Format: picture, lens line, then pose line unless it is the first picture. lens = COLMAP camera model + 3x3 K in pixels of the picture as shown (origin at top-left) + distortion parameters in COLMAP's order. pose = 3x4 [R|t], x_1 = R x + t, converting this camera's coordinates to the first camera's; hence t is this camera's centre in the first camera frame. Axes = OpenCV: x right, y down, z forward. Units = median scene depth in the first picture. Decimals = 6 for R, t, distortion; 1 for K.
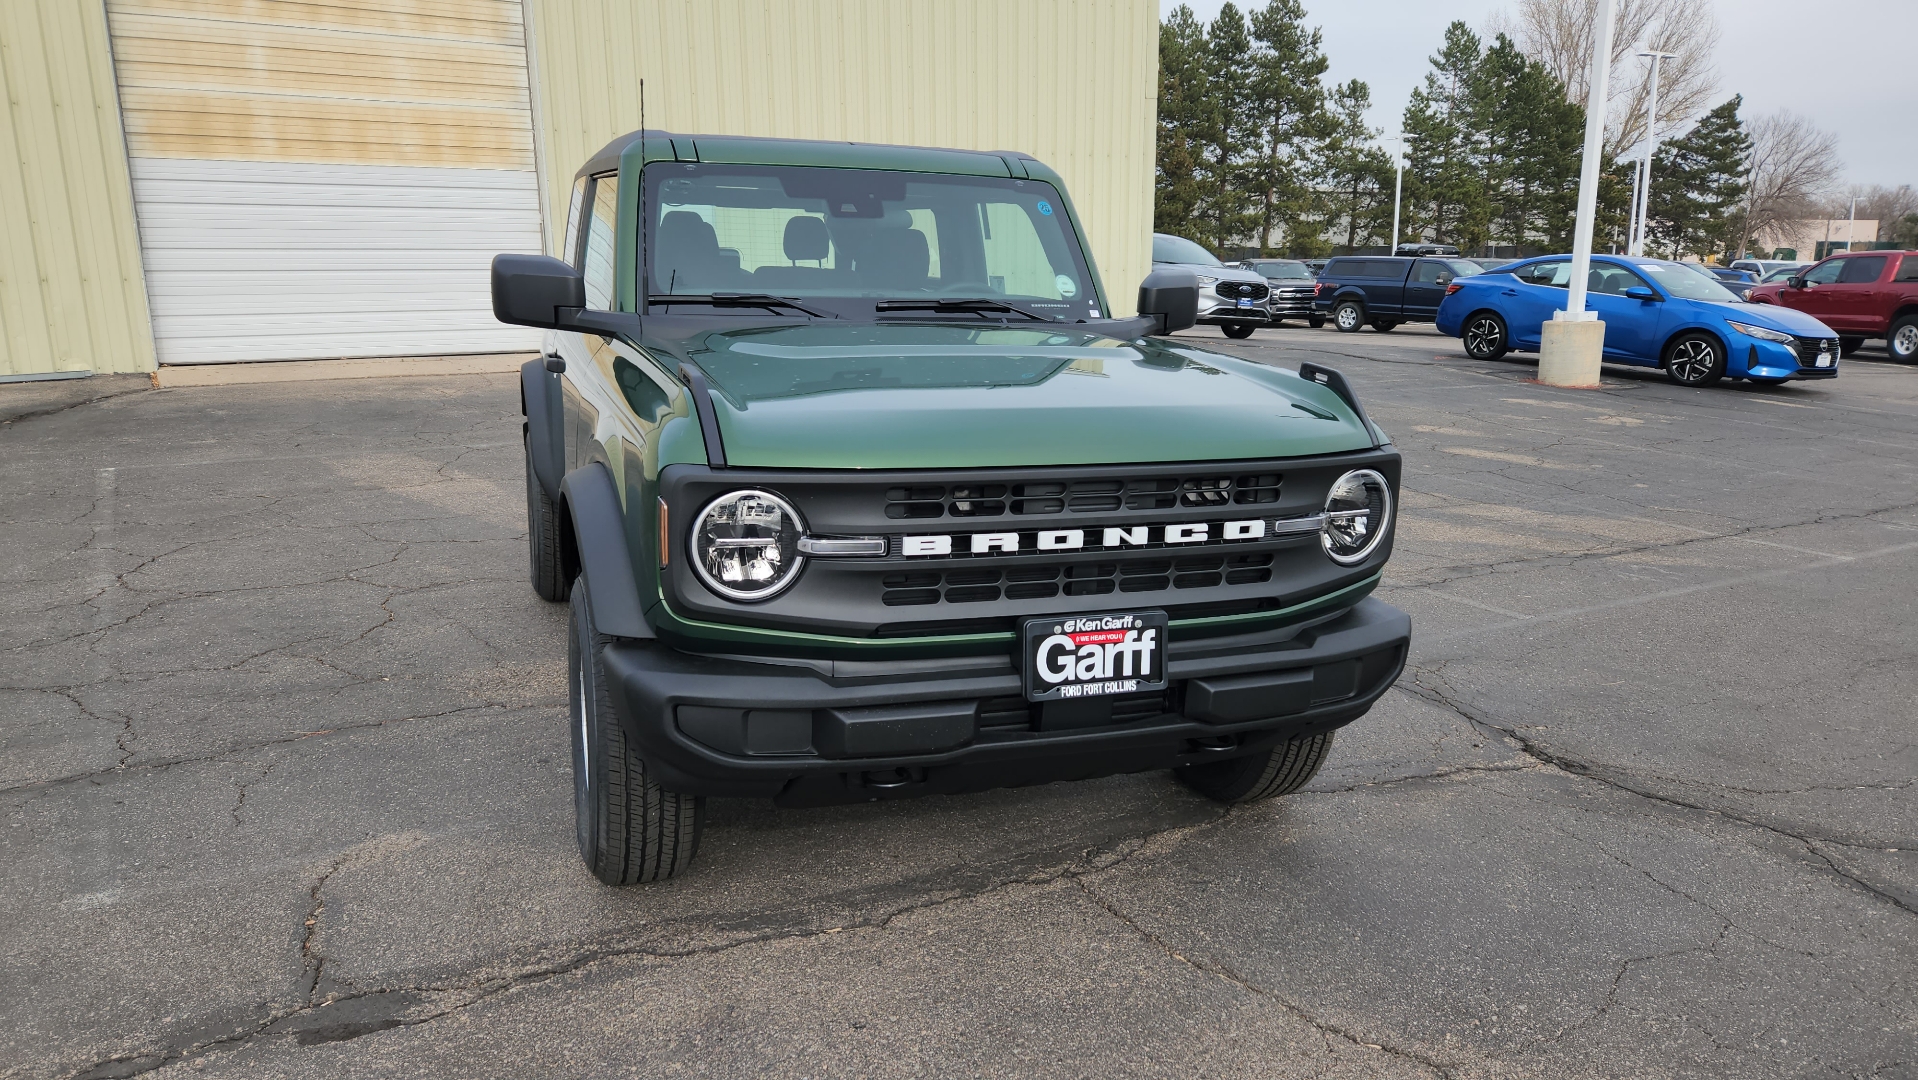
lens RADIAL K [[1279.6, 0, 920.1], [0, 1279.6, 559.2], [0, 0, 1]] dist [0.071735, -0.055455]
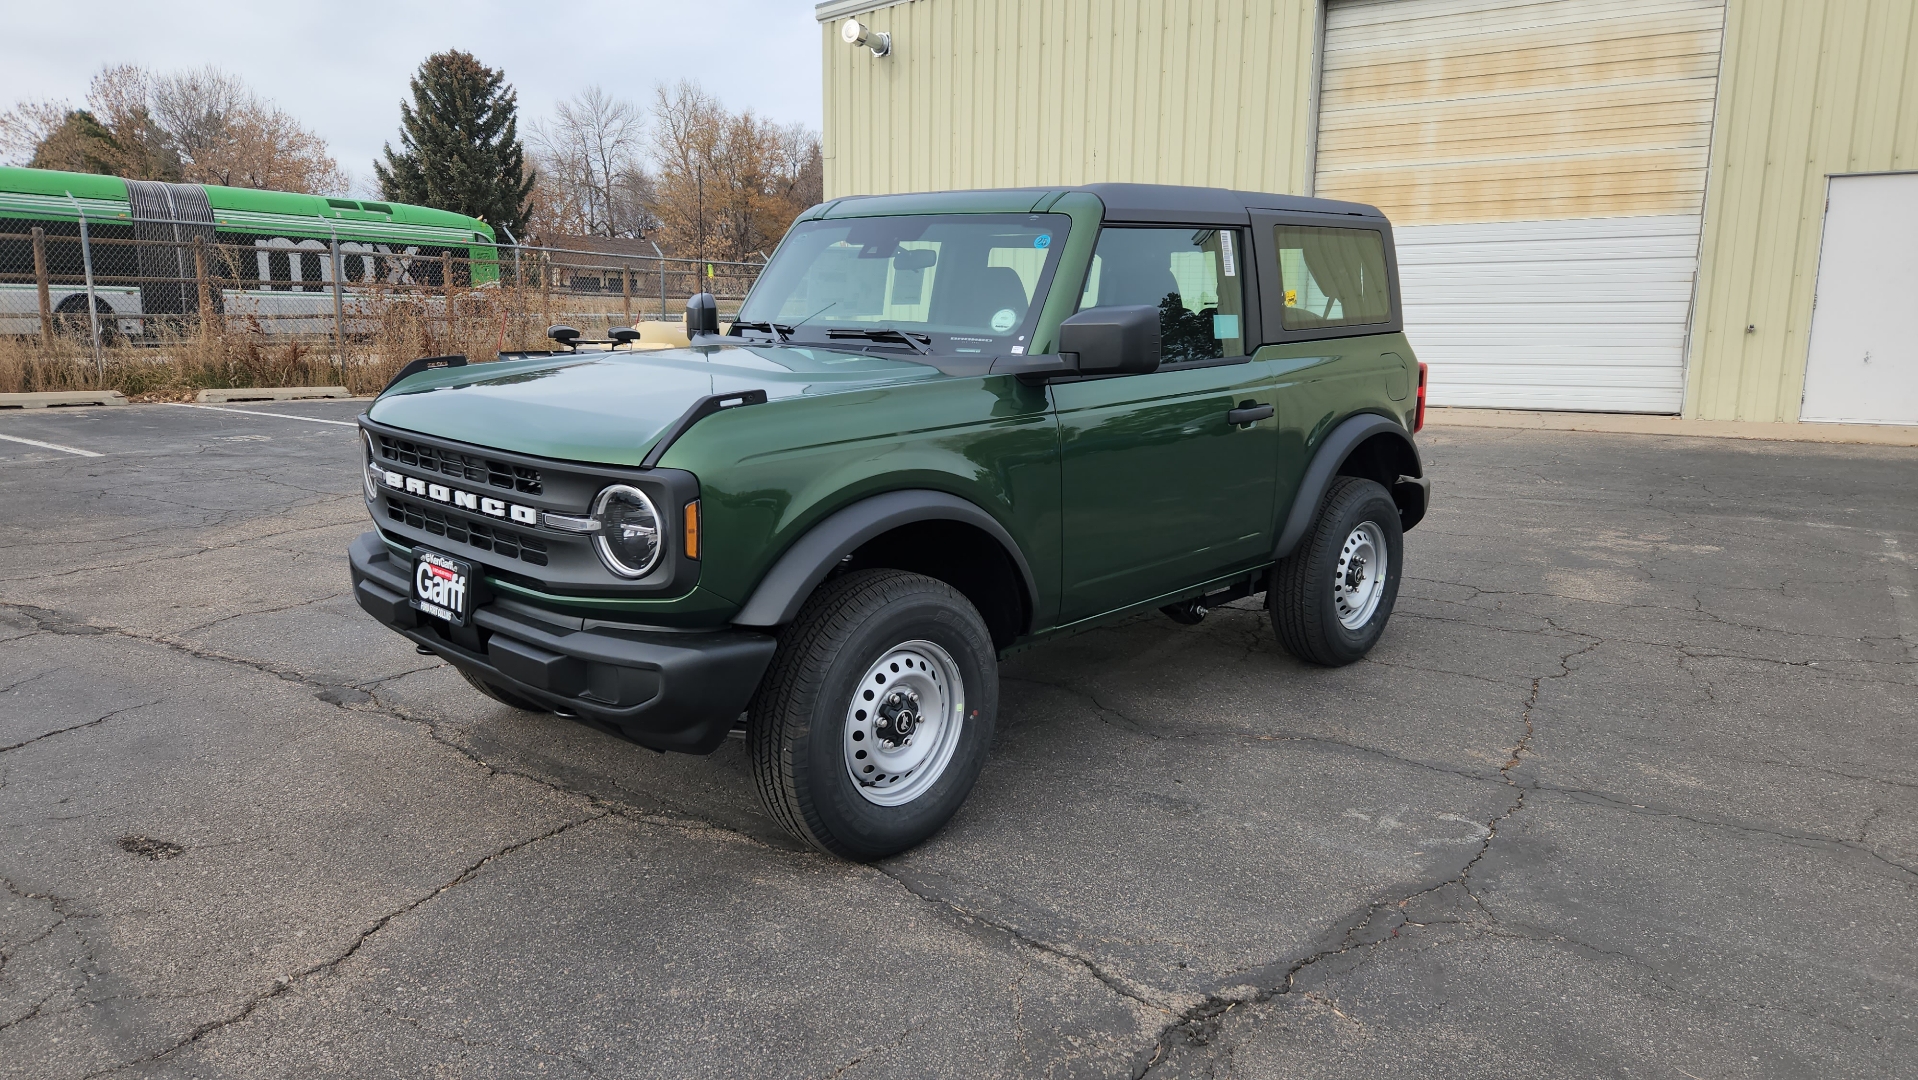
lens RADIAL K [[1279.0, 0, 935.3], [0, 1279.0, 547.5], [0, 0, 1]] dist [0.067094, -0.048488]
pose [[0.455214, 0.163678, -0.875209, 0.710011], [-0.210709, 0.974841, 0.072717, -0.077160], [0.865091, 0.151312, 0.478249, 0.379071]]
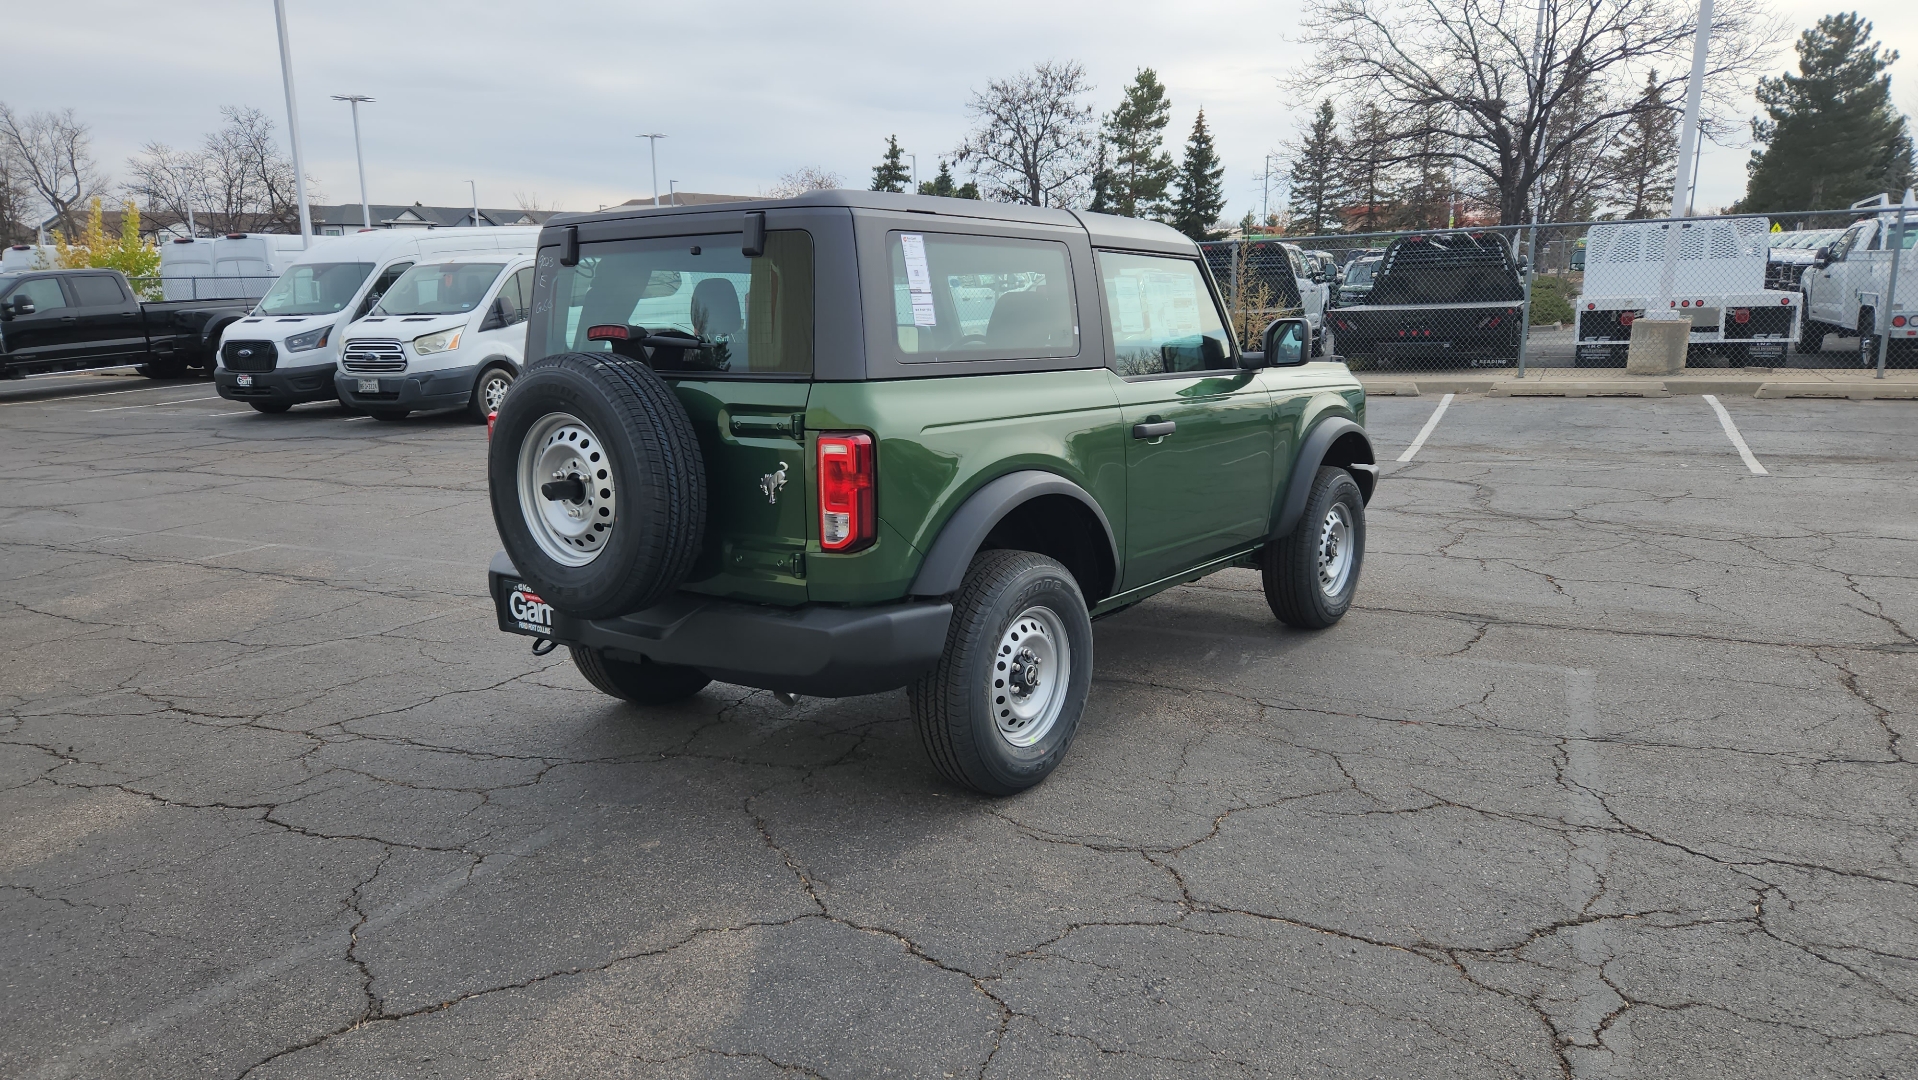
lens RADIAL K [[1278.0, 0, 940.8], [0, 1278.0, 548.3], [0, 0, 1]] dist [0.068381, -0.049455]
pose [[-0.556852, -0.168574, 0.813325, -0.853933], [0.195814, 0.924947, 0.325775, -0.355035], [-0.807200, 0.340669, -0.482050, 1.370462]]
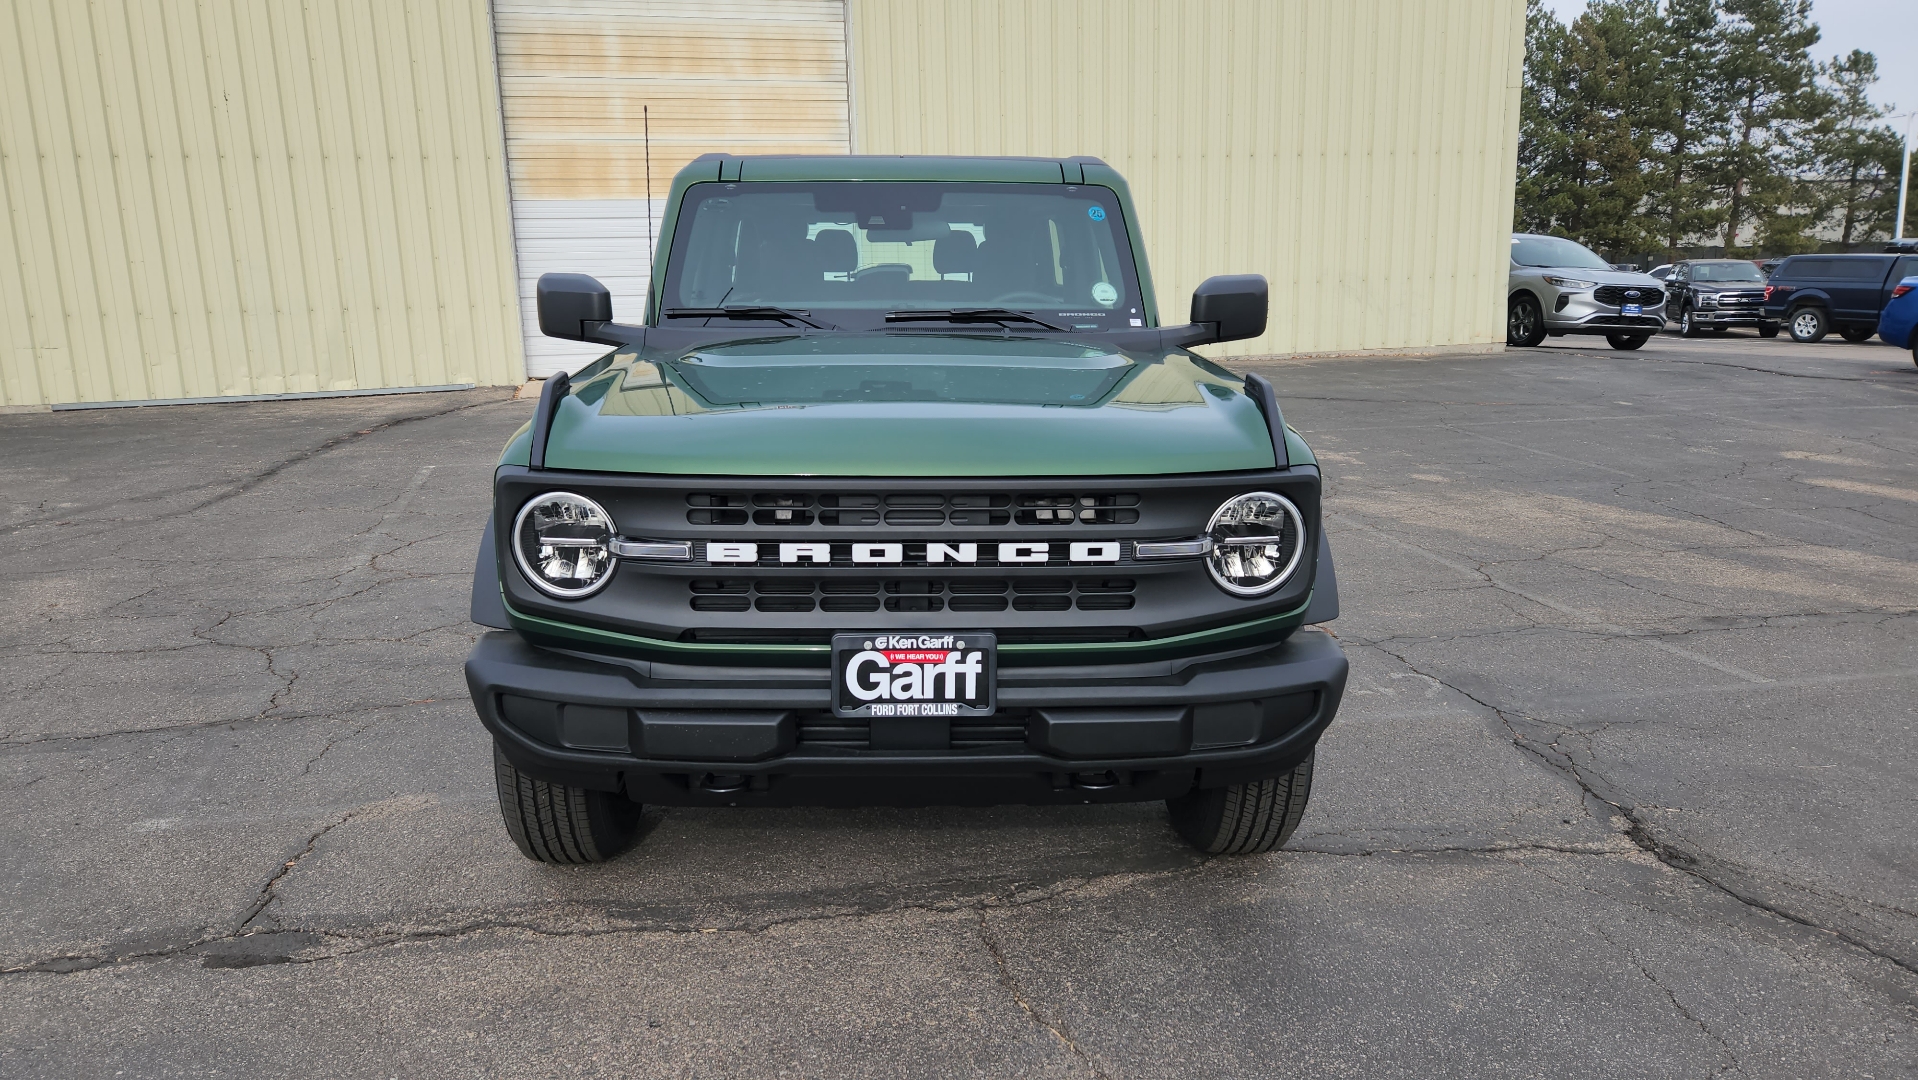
lens RADIAL K [[1279.0, 0, 921.5], [0, 1279.0, 550.4], [0, 0, 1]] dist [0.067094, -0.048488]
pose [[0.955052, 0.042736, -0.293341, 0.198653], [-0.048150, 0.998777, -0.011258, -0.003644], [0.292501, 0.024877, 0.955942, 0.038622]]
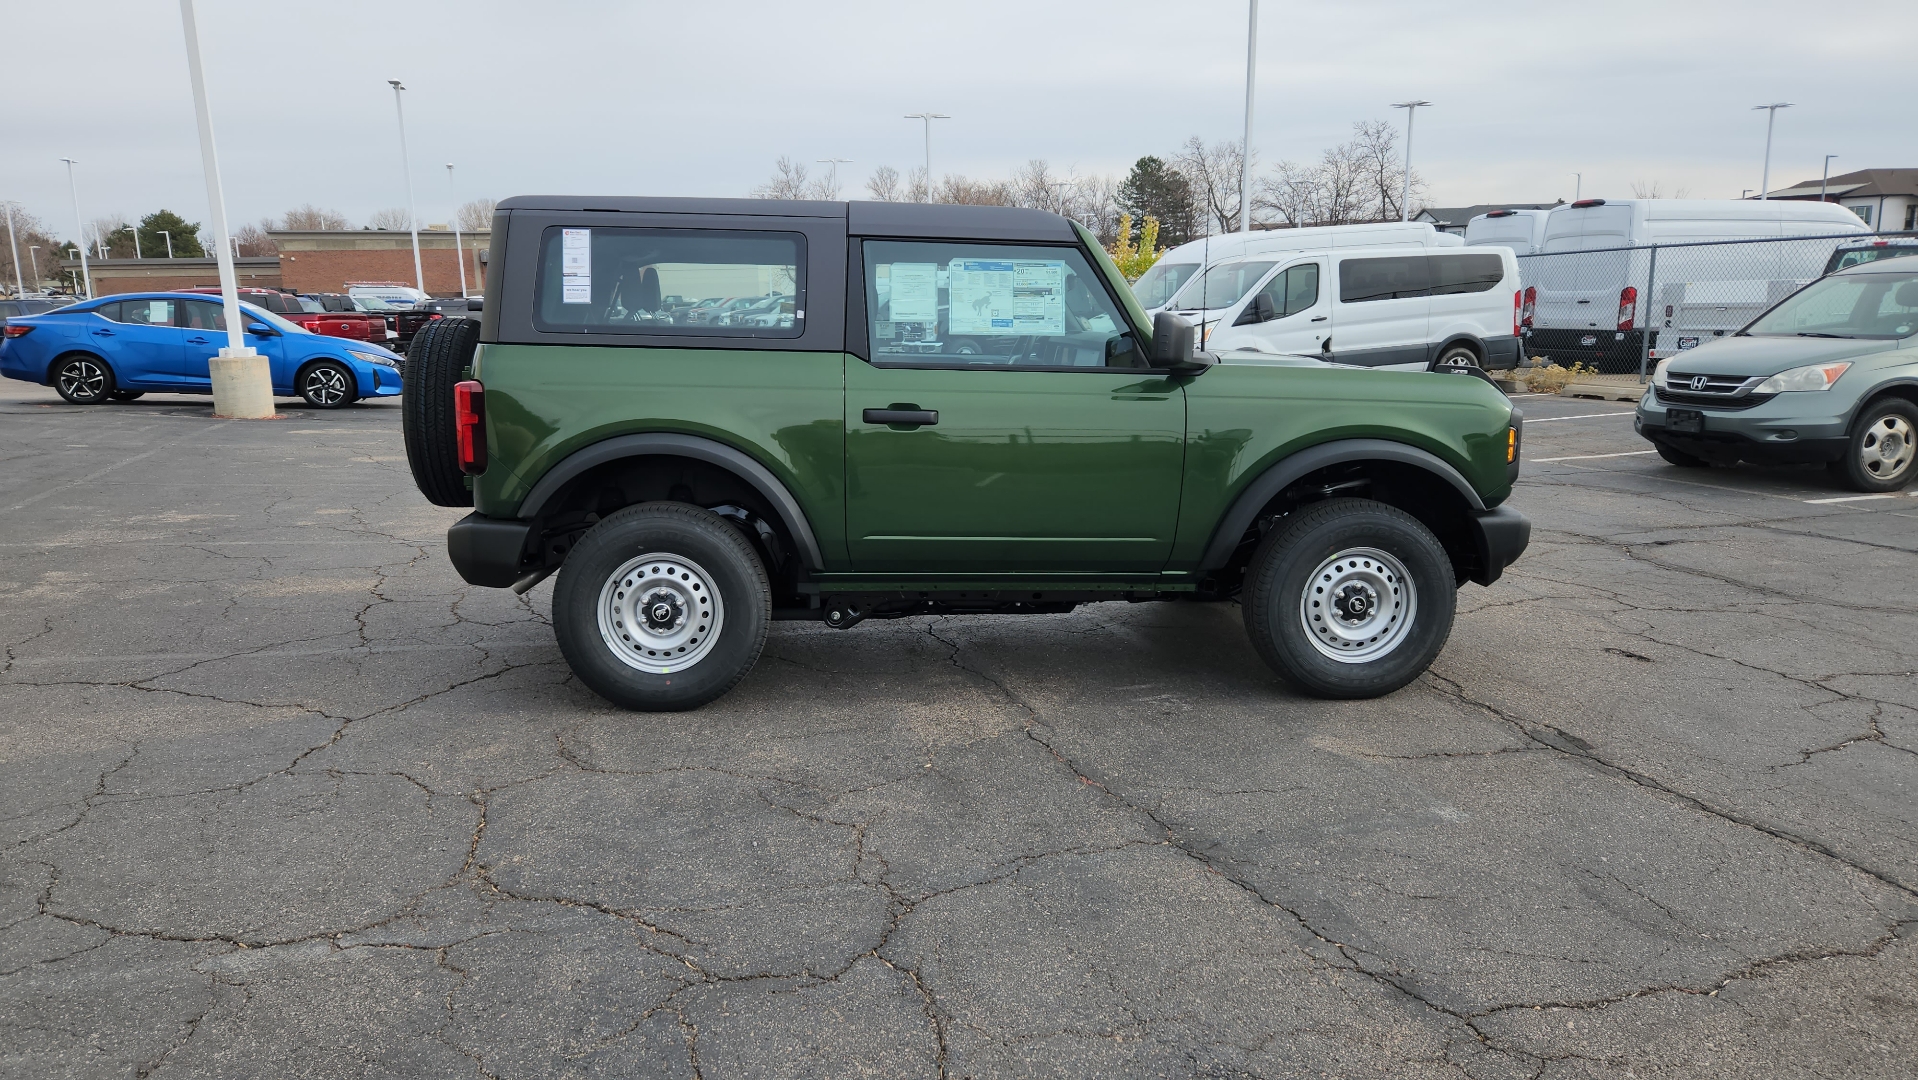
lens RADIAL K [[1278.0, 0, 921.9], [0, 1278.0, 545.5], [0, 0, 1]] dist [0.068381, -0.049455]
pose [[0.242080, -0.195220, 0.950414, -1.047918], [0.227106, 0.963739, 0.140111, -0.159288], [-0.943303, 0.181927, 0.277637, 0.594497]]
